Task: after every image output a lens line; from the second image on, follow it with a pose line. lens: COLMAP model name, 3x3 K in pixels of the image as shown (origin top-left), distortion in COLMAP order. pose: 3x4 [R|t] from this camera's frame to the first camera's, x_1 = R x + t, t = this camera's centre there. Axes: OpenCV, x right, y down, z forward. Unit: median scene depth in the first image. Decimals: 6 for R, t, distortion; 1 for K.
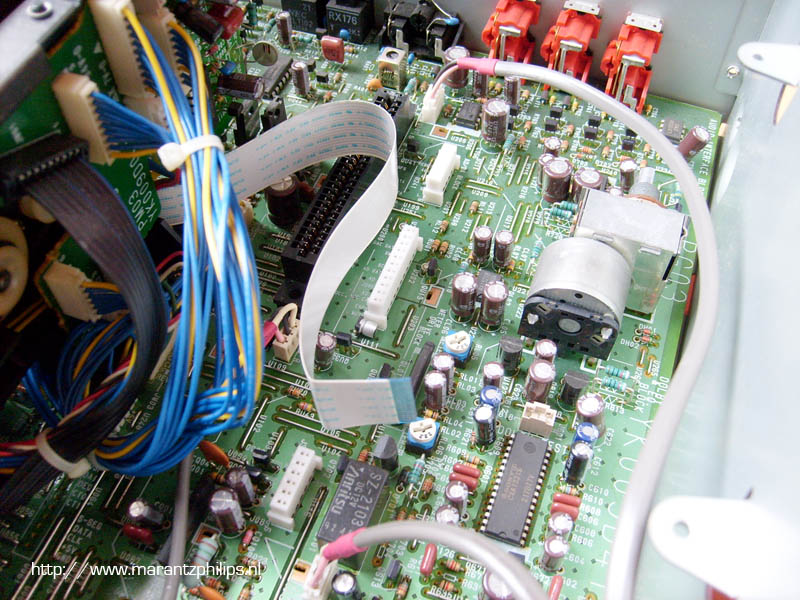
lens RADIAL K [[802.2, 0, 400.0], [0, 802.2, 300.0], [0, 0, 1]] dist [-0.147787, -0.000979]
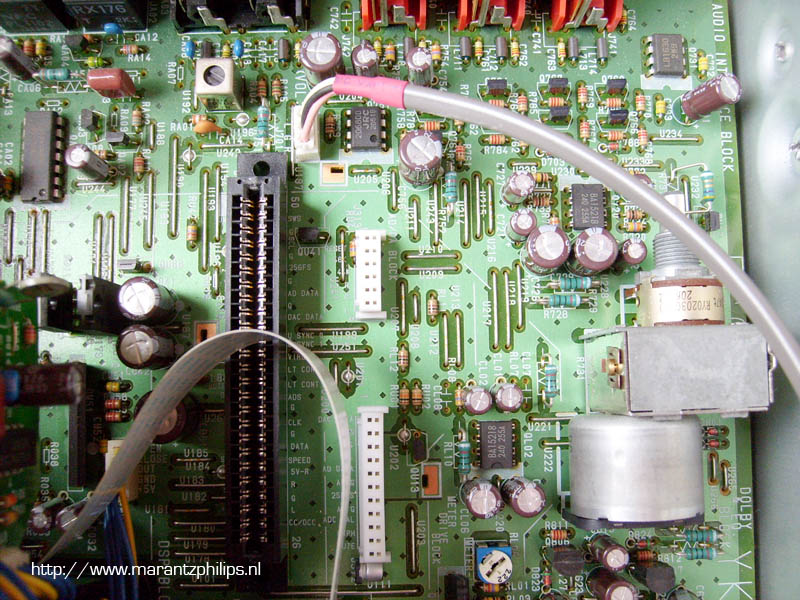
lens RADIAL K [[802.2, 0, 400.0], [0, 802.2, 300.0], [0, 0, 1]] dist [-0.147787, -0.000979]
pose [[0.933001, -0.356525, 0.048979, 0.032538], [0.287707, 0.820722, 0.493600, -0.428524], [-0.216179, -0.446437, 0.868309, 0.385935]]
